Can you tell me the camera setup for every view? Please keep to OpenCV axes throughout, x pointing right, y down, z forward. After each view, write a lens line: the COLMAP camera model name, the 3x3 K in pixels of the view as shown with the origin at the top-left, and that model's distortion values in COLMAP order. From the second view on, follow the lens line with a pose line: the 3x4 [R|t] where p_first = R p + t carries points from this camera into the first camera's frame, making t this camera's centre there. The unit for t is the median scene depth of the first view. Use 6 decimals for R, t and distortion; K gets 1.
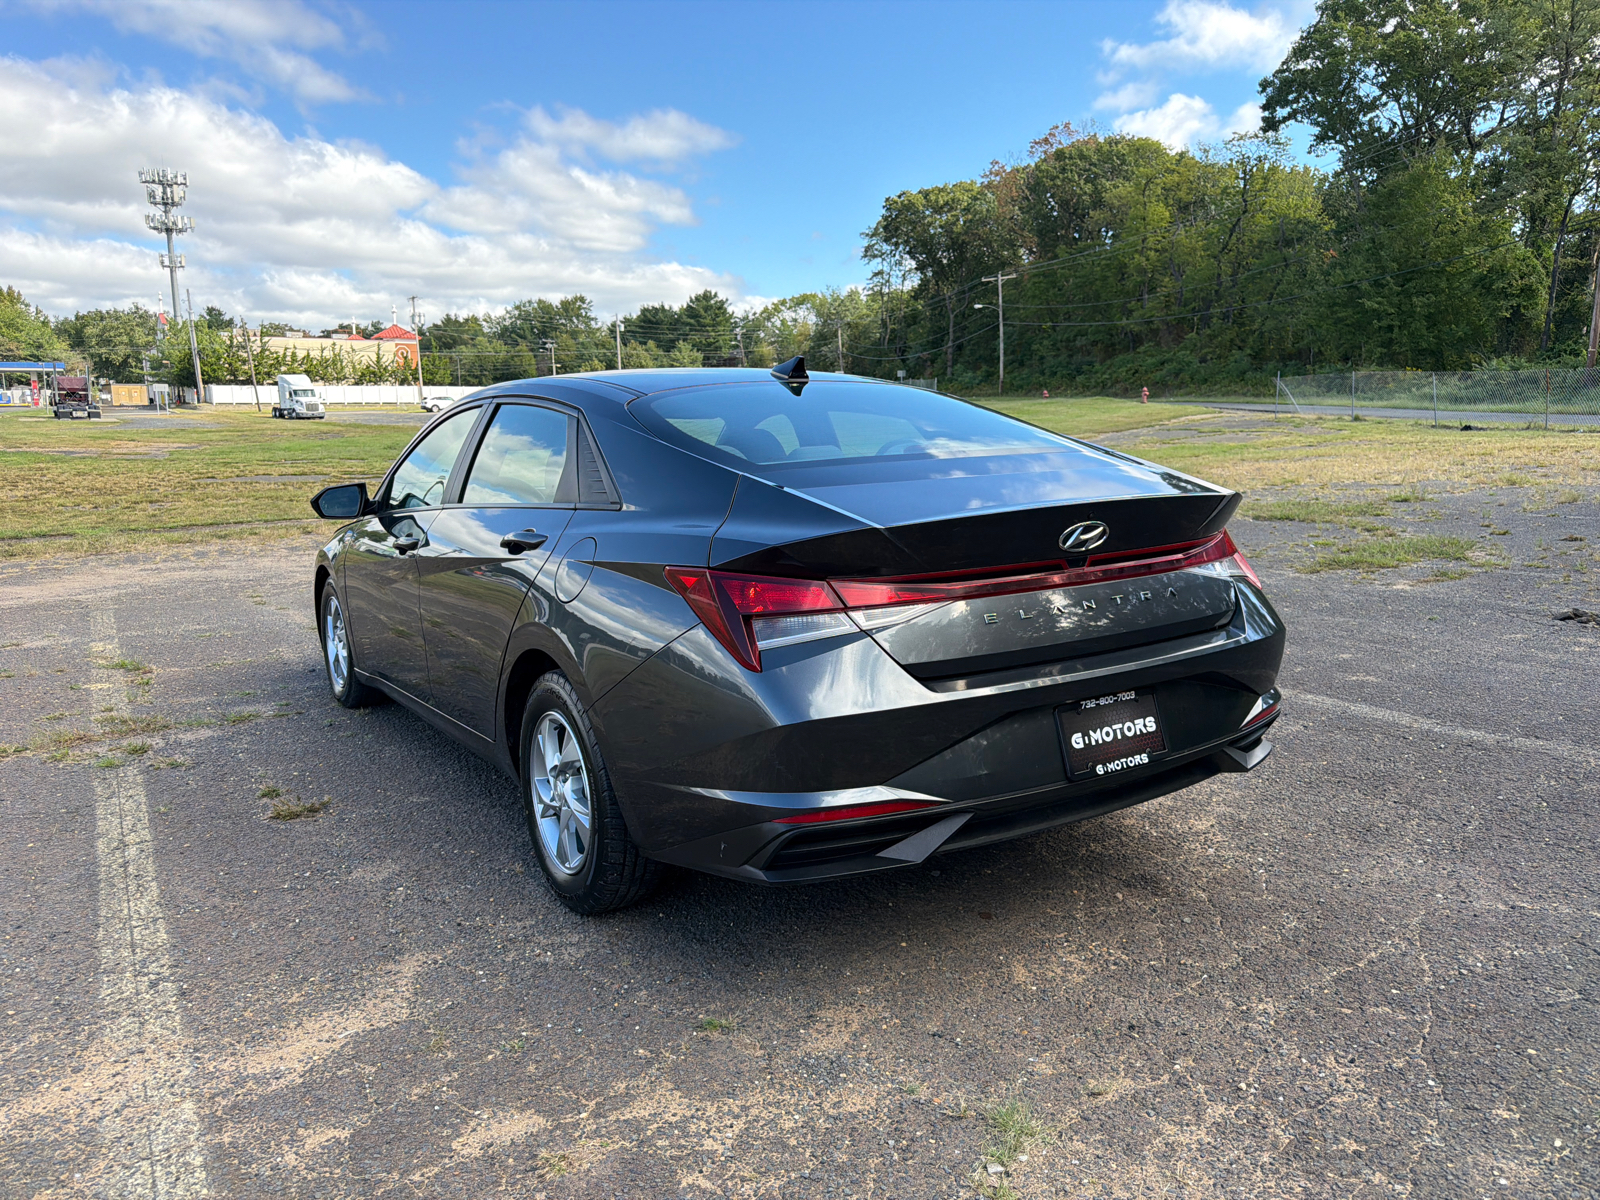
lens RADIAL K [[1147.5, 0, 788.5], [0, 1147.5, 600.7], [0, 0, 1]] dist [0.036134, -0.048160]
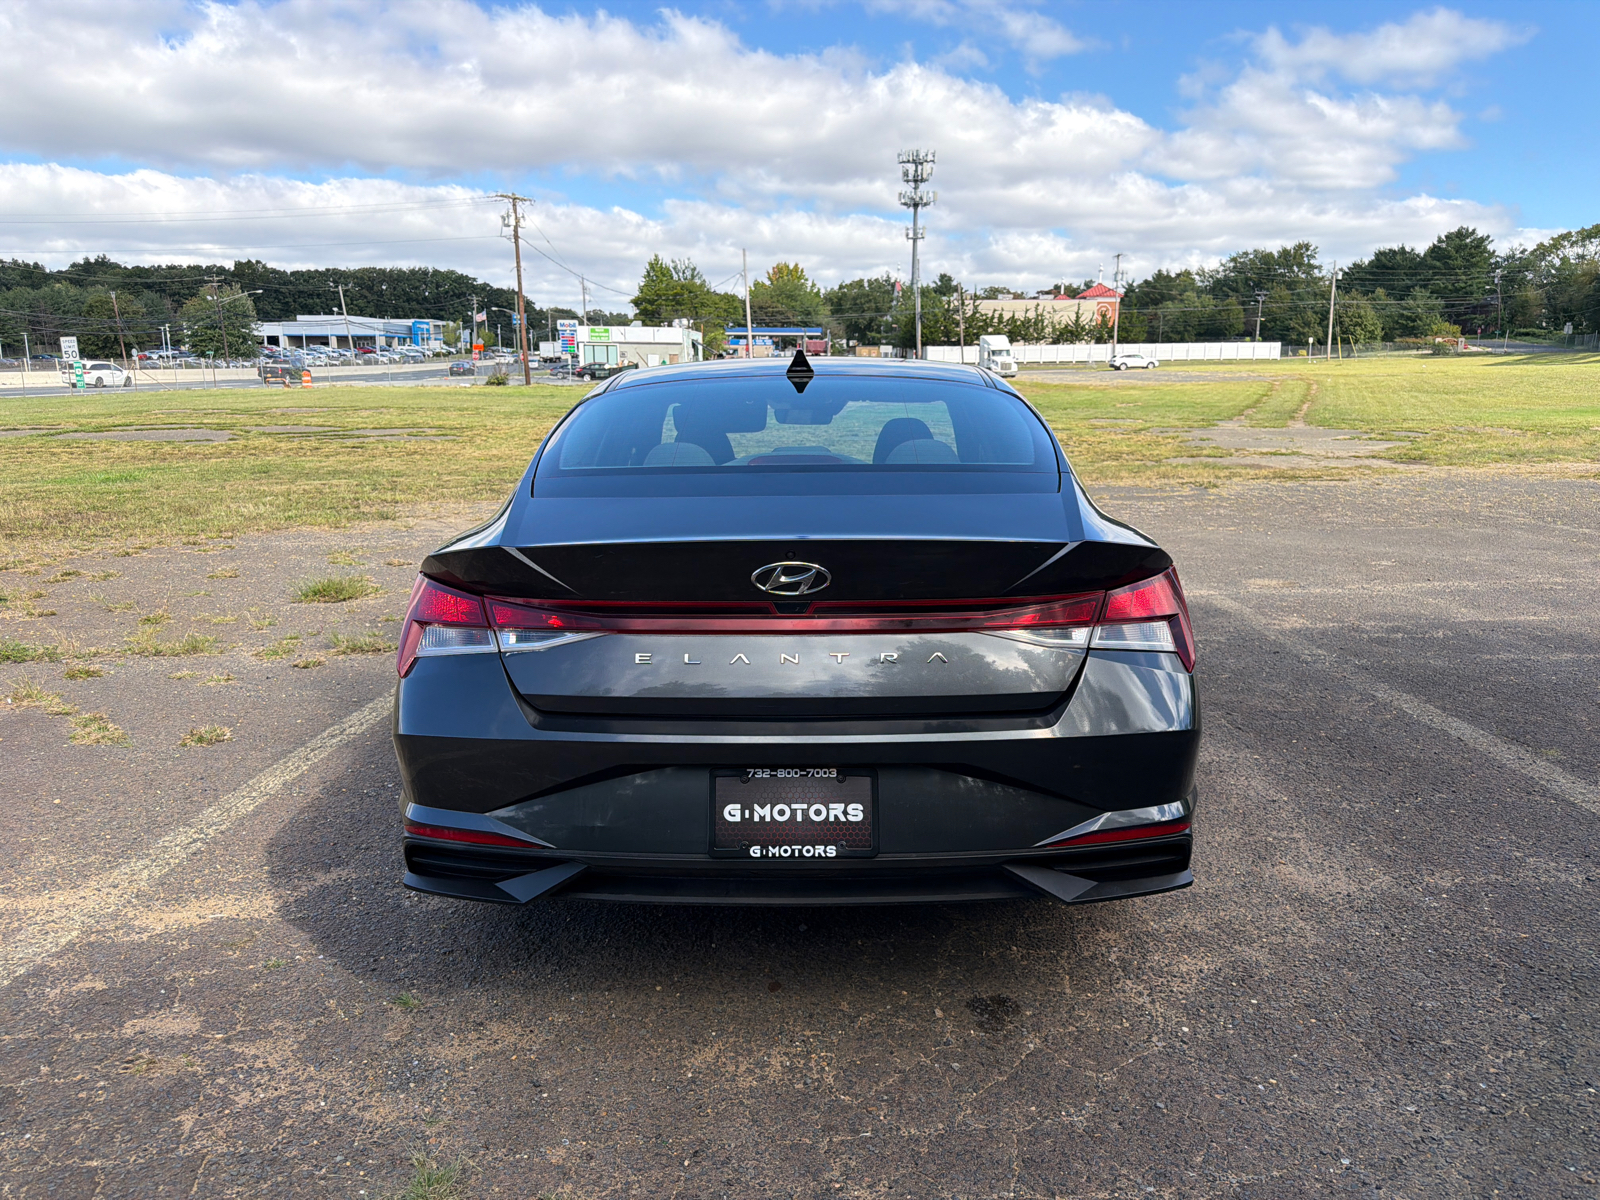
lens RADIAL K [[1147.5, 0, 803.4], [0, 1147.5, 612.1], [0, 0, 1]] dist [0.036134, -0.048160]
pose [[0.829143, 0.124737, -0.544943, 0.666235], [-0.100025, 0.992161, 0.074915, -0.085743], [0.550016, -0.007607, 0.835120, 0.283253]]
